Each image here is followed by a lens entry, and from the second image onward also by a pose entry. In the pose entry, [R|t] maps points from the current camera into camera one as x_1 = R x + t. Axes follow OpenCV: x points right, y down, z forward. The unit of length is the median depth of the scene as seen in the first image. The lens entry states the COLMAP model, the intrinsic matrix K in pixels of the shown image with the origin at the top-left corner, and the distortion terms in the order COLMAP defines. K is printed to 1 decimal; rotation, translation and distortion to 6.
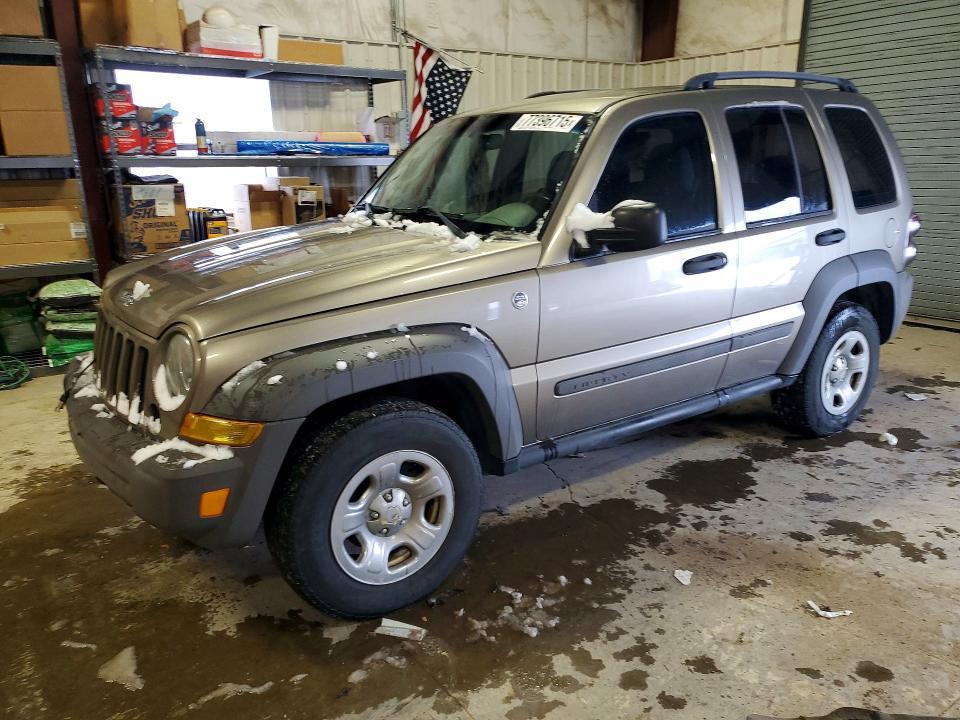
lens RADIAL K [[732.2, 0, 485.5], [0, 732.2, 357.4], [0, 0, 1]] dist [0.011840, 0.006831]
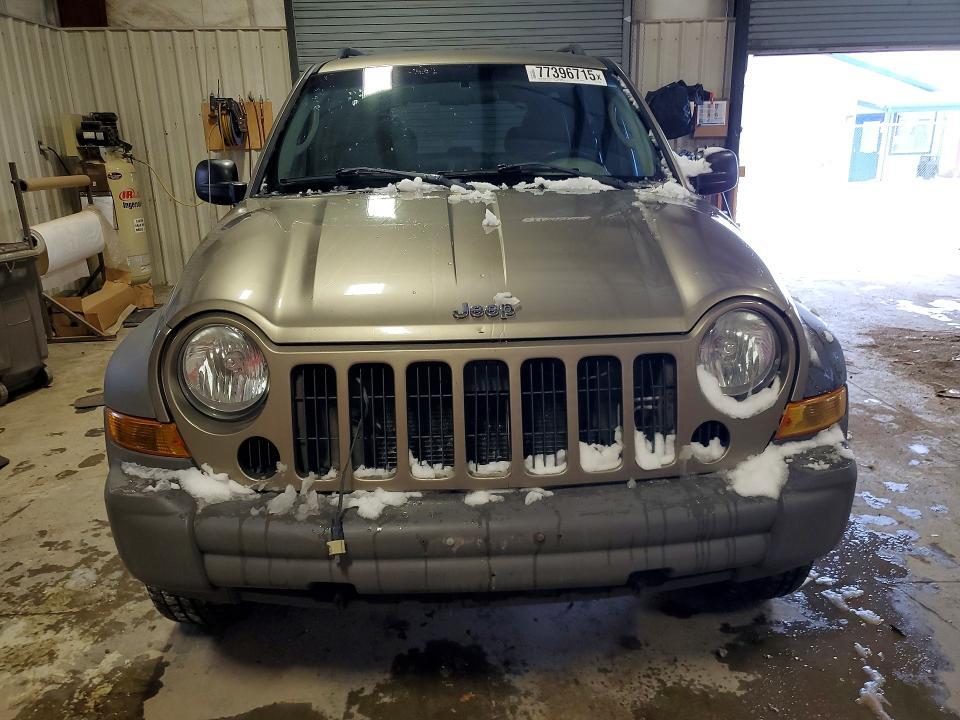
lens RADIAL K [[732.2, 0, 484.3], [0, 732.2, 367.2], [0, 0, 1]] dist [0.011840, 0.006831]
pose [[0.563026, -0.229956, 0.793803, -0.789528], [0.225258, 0.966842, 0.120313, -0.084246], [-0.795148, 0.111071, 0.596156, 0.527514]]
